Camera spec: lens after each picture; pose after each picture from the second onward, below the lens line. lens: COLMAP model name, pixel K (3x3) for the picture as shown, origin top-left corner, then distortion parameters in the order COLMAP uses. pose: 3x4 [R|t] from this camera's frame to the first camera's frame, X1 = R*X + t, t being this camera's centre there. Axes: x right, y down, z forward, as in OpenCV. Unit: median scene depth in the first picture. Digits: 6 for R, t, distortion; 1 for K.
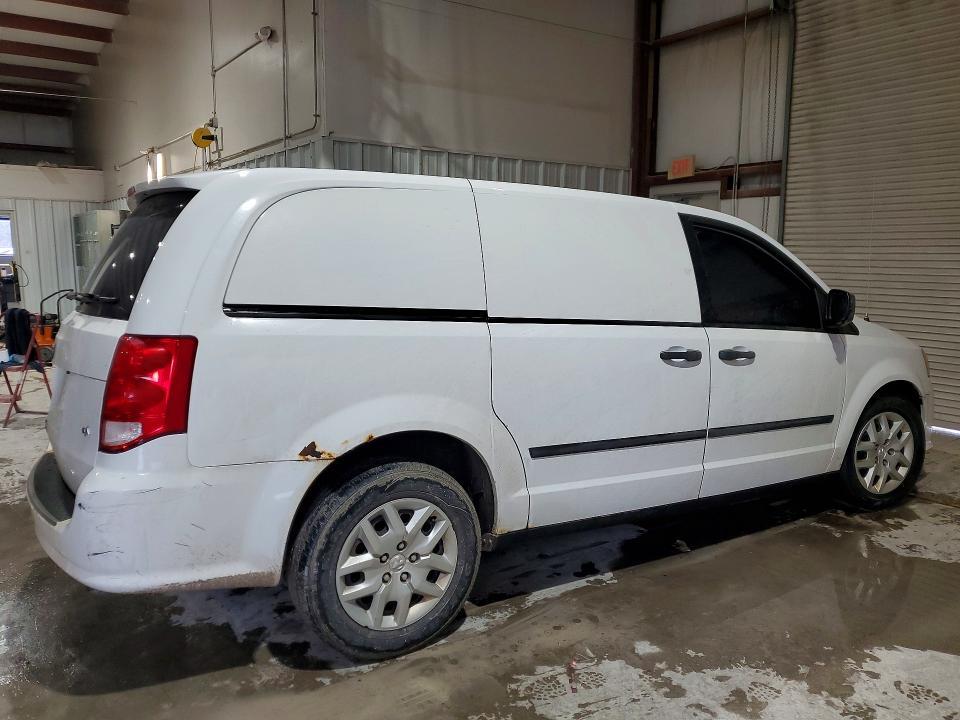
lens RADIAL K [[750.2, 0, 484.6], [0, 750.2, 354.0], [0, 0, 1]] dist [0.018446, 0.012418]
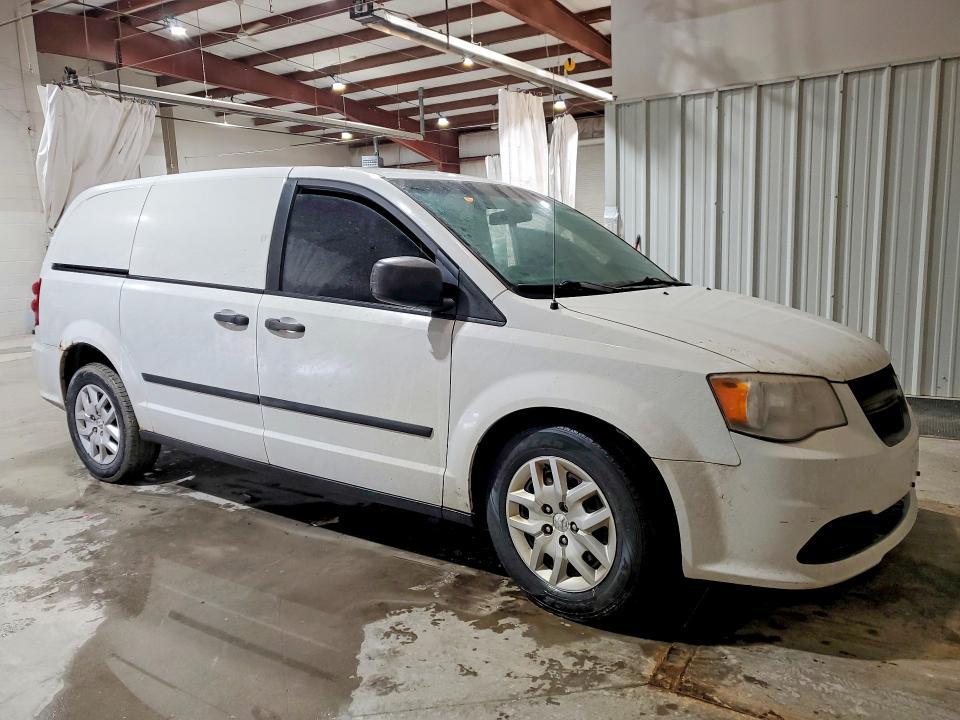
lens RADIAL K [[750.2, 0, 485.7], [0, 750.2, 364.4], [0, 0, 1]] dist [0.018446, 0.012418]
pose [[0.380654, 0.132990, -0.915105, 1.205304], [-0.079477, 0.990648, 0.110909, -0.070327], [0.921296, 0.030512, 0.387663, 0.809554]]
